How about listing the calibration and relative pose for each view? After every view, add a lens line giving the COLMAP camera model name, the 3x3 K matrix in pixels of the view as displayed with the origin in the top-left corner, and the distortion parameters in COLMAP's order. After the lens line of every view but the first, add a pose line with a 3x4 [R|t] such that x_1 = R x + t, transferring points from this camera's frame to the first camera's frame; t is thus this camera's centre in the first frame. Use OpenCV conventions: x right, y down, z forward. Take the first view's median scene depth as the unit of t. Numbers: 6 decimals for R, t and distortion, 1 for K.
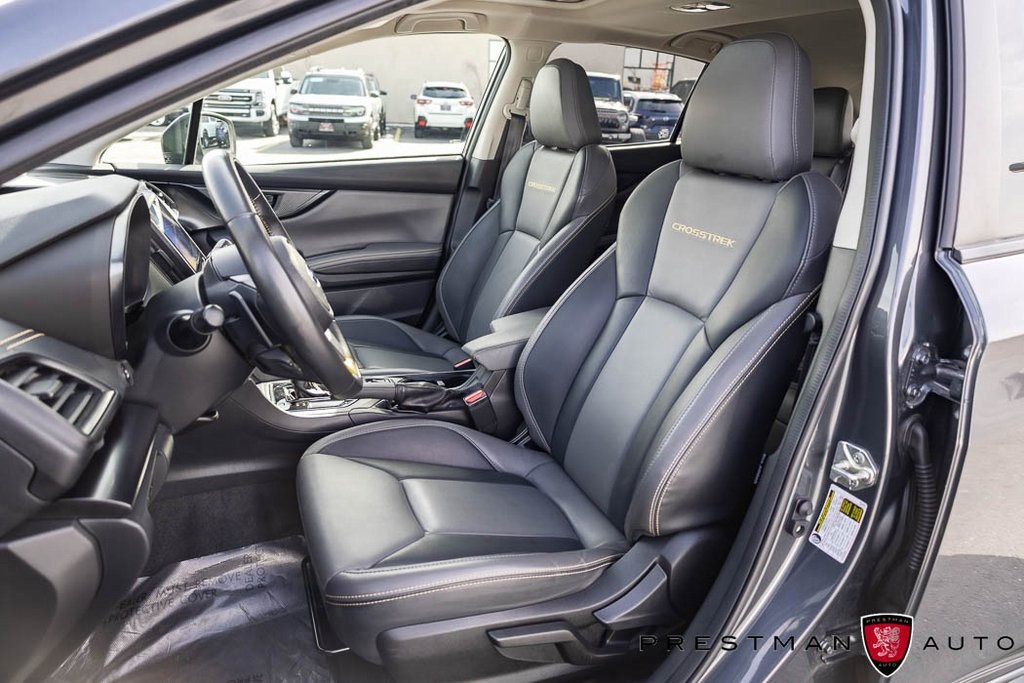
lens RADIAL K [[673.3, 0, 516.8], [0, 673.3, 342.8], [0, 0, 1]] dist [0.015588, -0.008590]
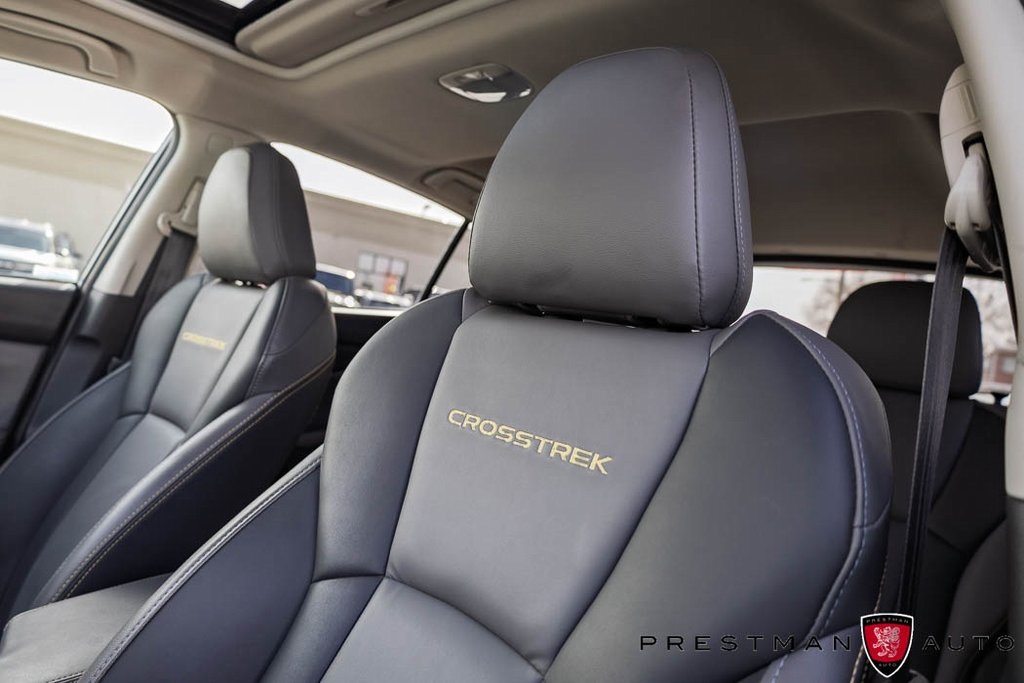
lens RADIAL K [[673.3, 0, 517.2], [0, 673.3, 344.8], [0, 0, 1]] dist [0.015588, -0.008590]
pose [[0.920251, 0.097698, 0.378937, 0.066311], [0.013474, 0.959850, -0.280192, -0.063717], [-0.391097, 0.262952, 0.881986, 0.394464]]
